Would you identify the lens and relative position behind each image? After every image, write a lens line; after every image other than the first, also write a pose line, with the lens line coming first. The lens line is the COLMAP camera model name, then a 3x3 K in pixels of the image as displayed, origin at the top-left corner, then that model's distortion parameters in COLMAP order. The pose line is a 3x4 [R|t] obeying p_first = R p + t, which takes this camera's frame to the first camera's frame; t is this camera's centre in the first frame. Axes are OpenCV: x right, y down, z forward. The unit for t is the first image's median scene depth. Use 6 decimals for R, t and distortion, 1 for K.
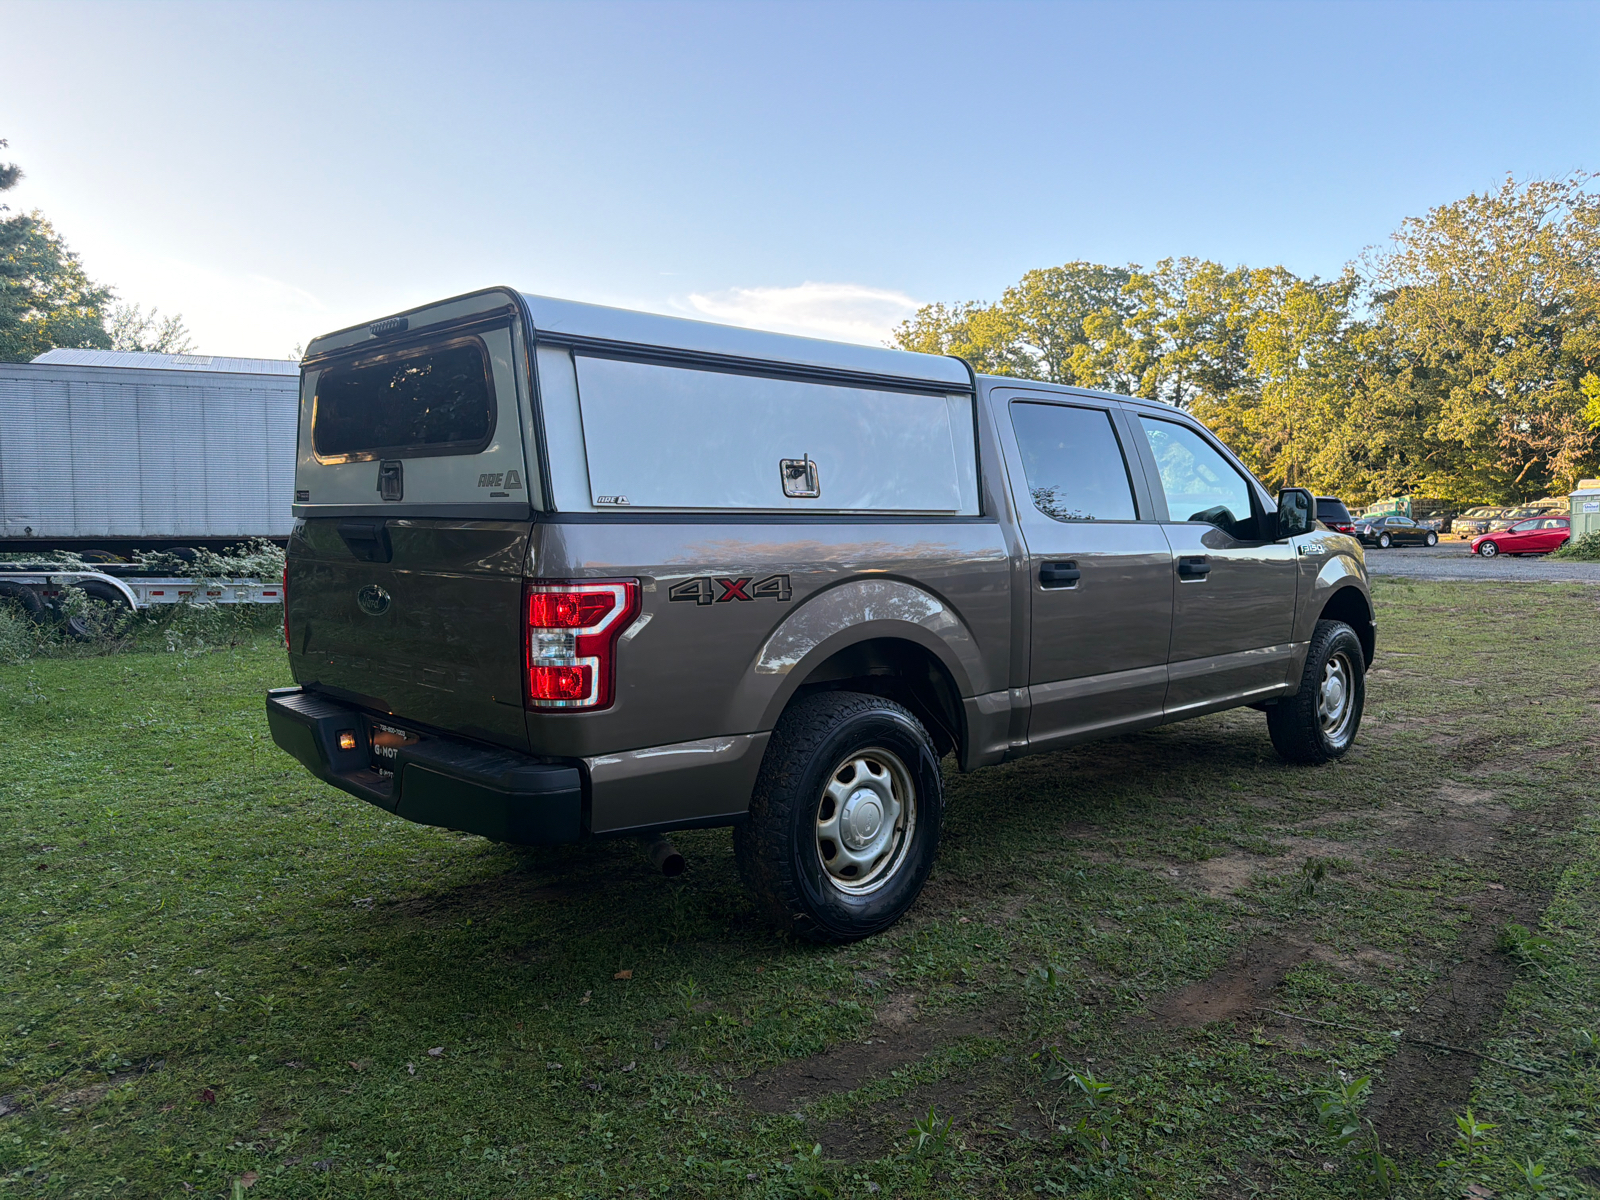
lens RADIAL K [[1135.1, 0, 807.0], [0, 1135.1, 613.5], [0, 0, 1]] dist [0.049315, -0.056482]
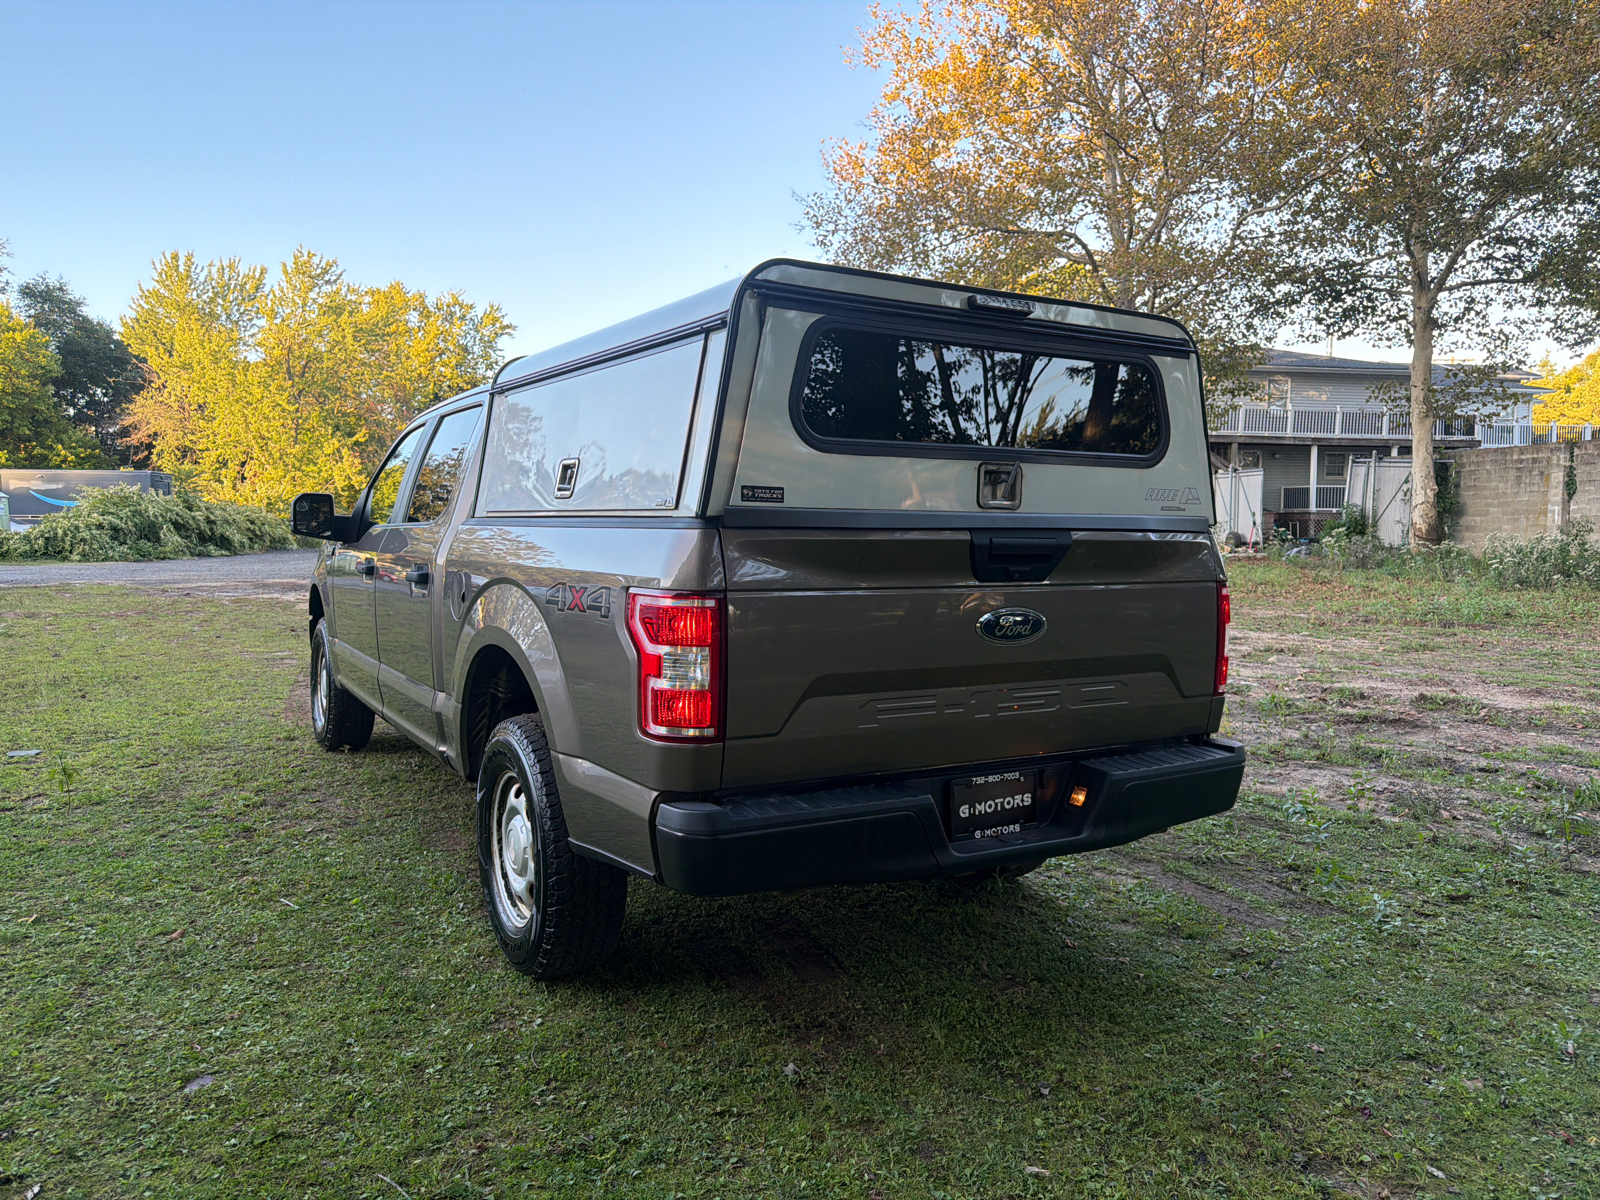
lens RADIAL K [[1135.1, 0, 802.0], [0, 1135.1, 597.7], [0, 0, 1]] dist [0.049315, -0.056482]
pose [[0.215419, -0.059629, 0.974699, -1.077312], [0.073768, 0.996276, 0.044645, -0.071673], [-0.973731, 0.062284, 0.219016, 0.842788]]
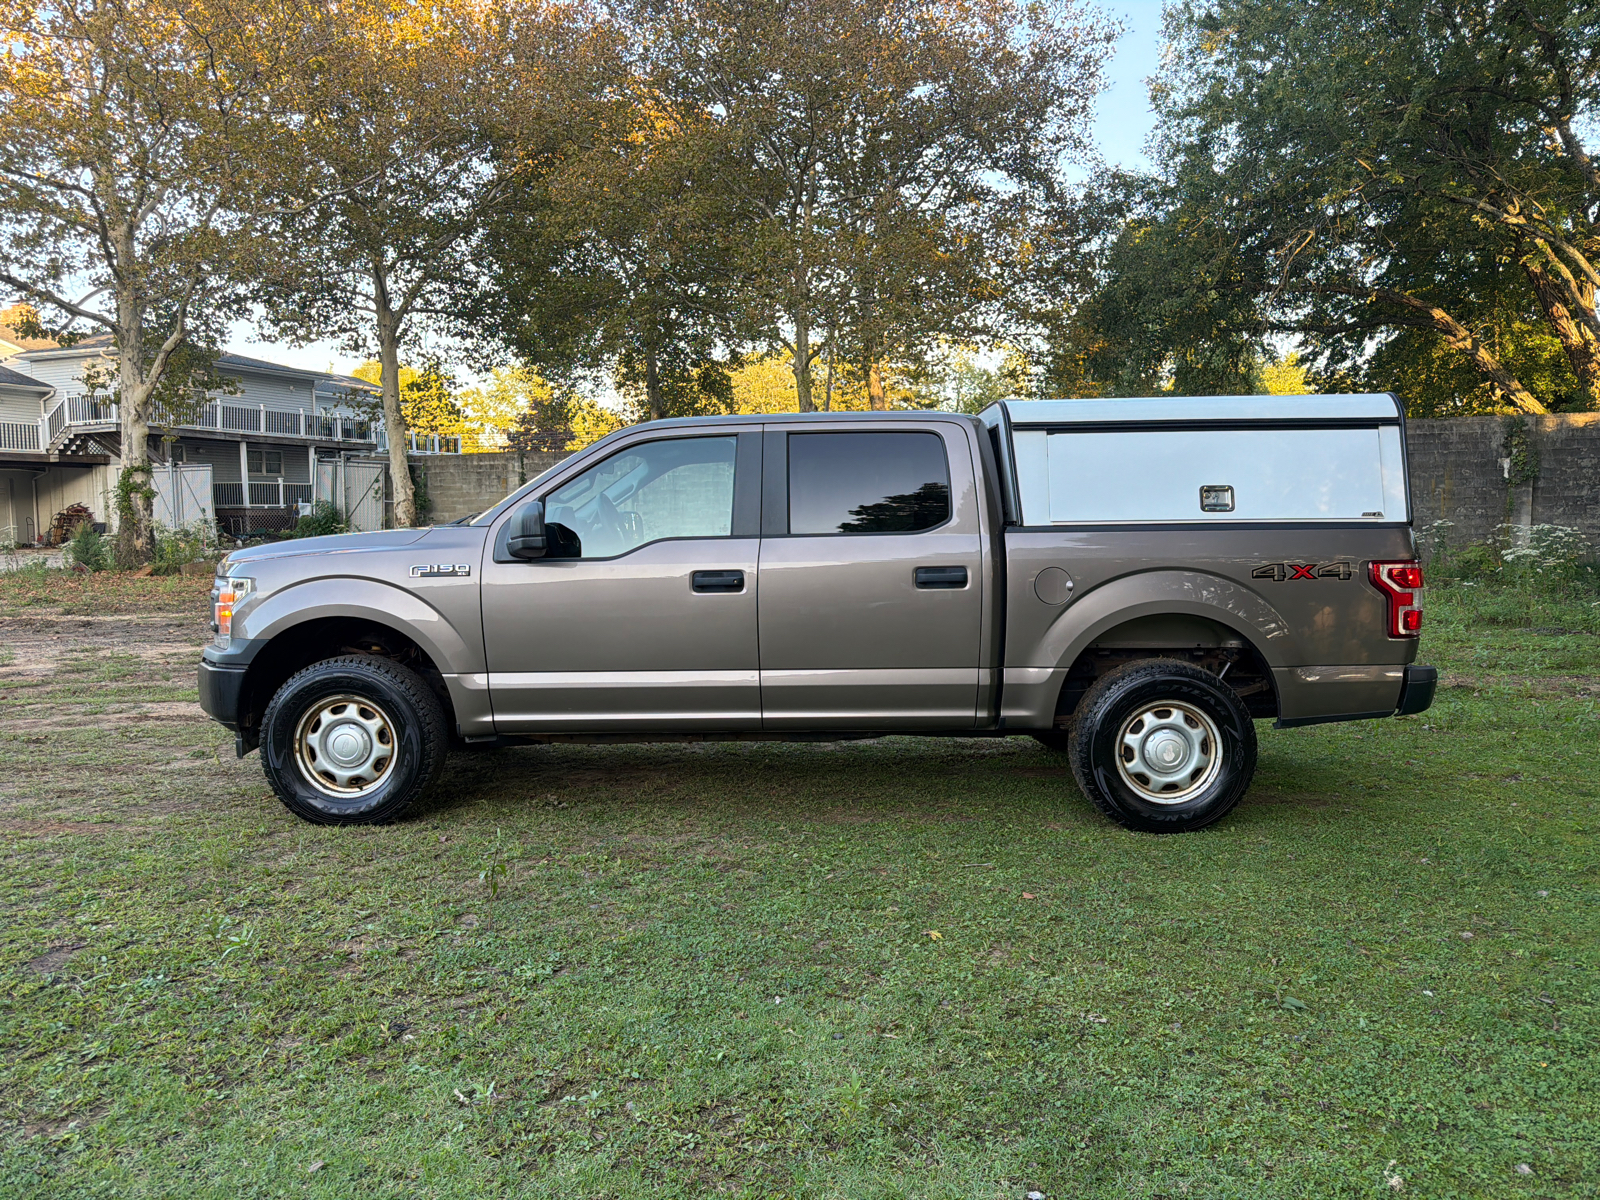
lens RADIAL K [[1135.1, 0, 794.9], [0, 1135.1, 596.9], [0, 0, 1]] dist [0.049315, -0.056482]
pose [[-0.705041, -0.041338, 0.707960, -0.881811], [0.069111, 0.989543, 0.126606, -0.219953], [-0.705791, 0.138191, -0.694811, 2.425691]]
